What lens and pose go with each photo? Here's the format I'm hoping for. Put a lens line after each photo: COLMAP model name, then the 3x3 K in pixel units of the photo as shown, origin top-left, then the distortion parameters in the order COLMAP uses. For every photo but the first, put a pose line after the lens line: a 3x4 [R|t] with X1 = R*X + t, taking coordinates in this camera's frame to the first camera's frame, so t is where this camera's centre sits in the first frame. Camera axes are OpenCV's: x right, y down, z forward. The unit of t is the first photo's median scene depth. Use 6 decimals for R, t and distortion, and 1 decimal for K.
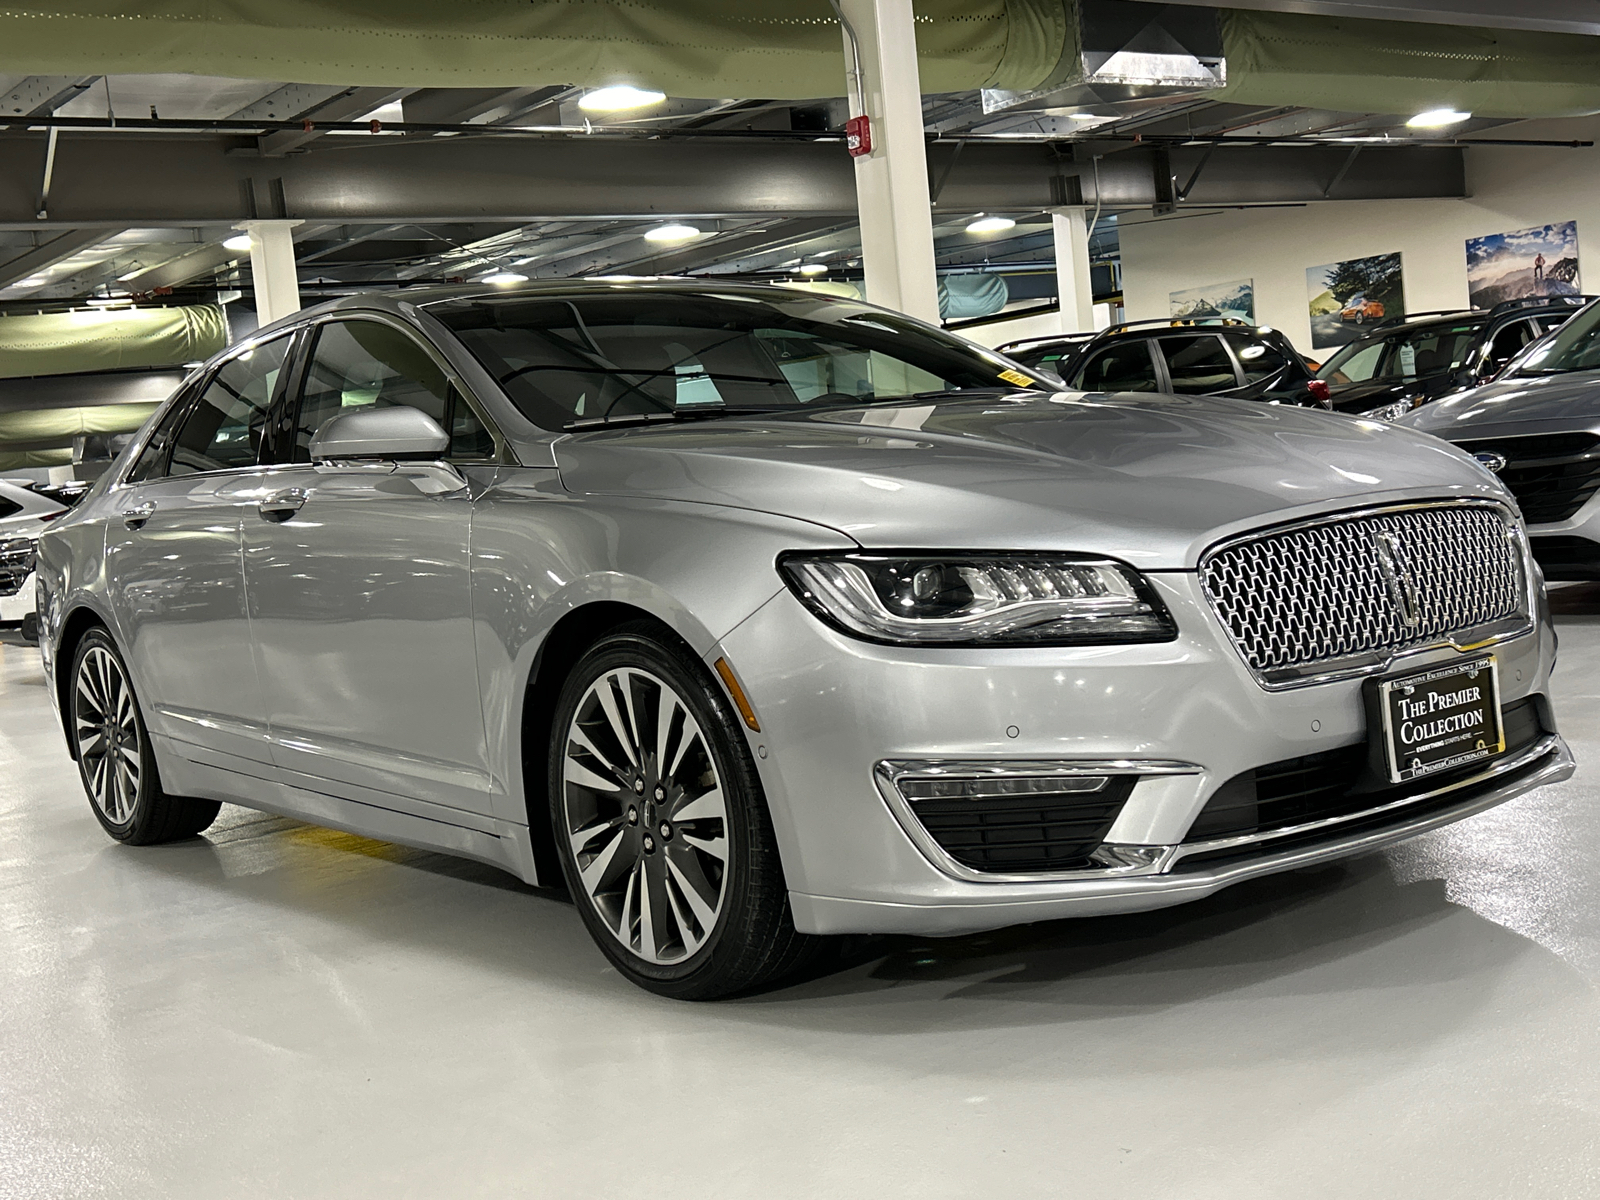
lens RADIAL K [[1882.3, 0, 800.0], [0, 1882.3, 600.0], [0, 0, 1]] dist [0.059951, -0.036659]
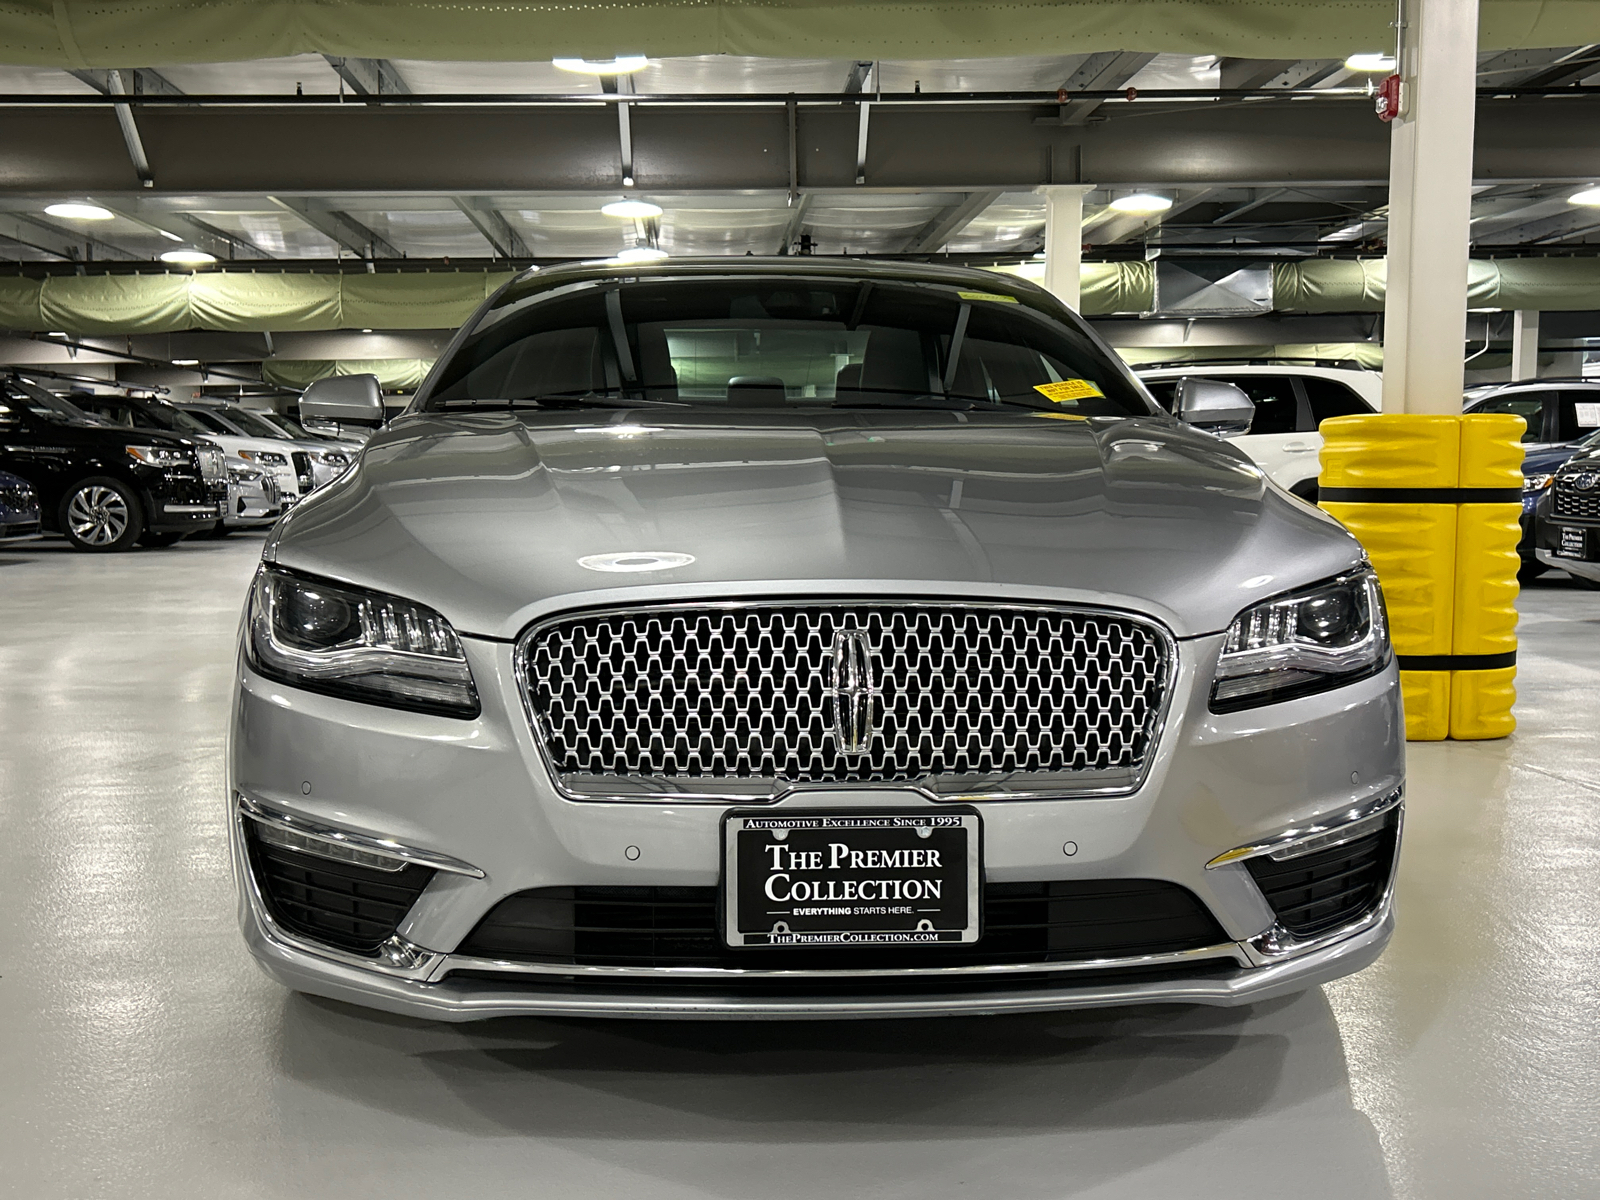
lens RADIAL K [[1740.3, 0, 824.0], [0, 1740.3, 603.8], [0, 0, 1]] dist [0.112898, -0.291722]
pose [[0.826626, 0.143401, -0.544174, 0.693082], [-0.121455, 0.989660, 0.076300, -0.100631], [0.549489, 0.003021, 0.835496, 0.395036]]
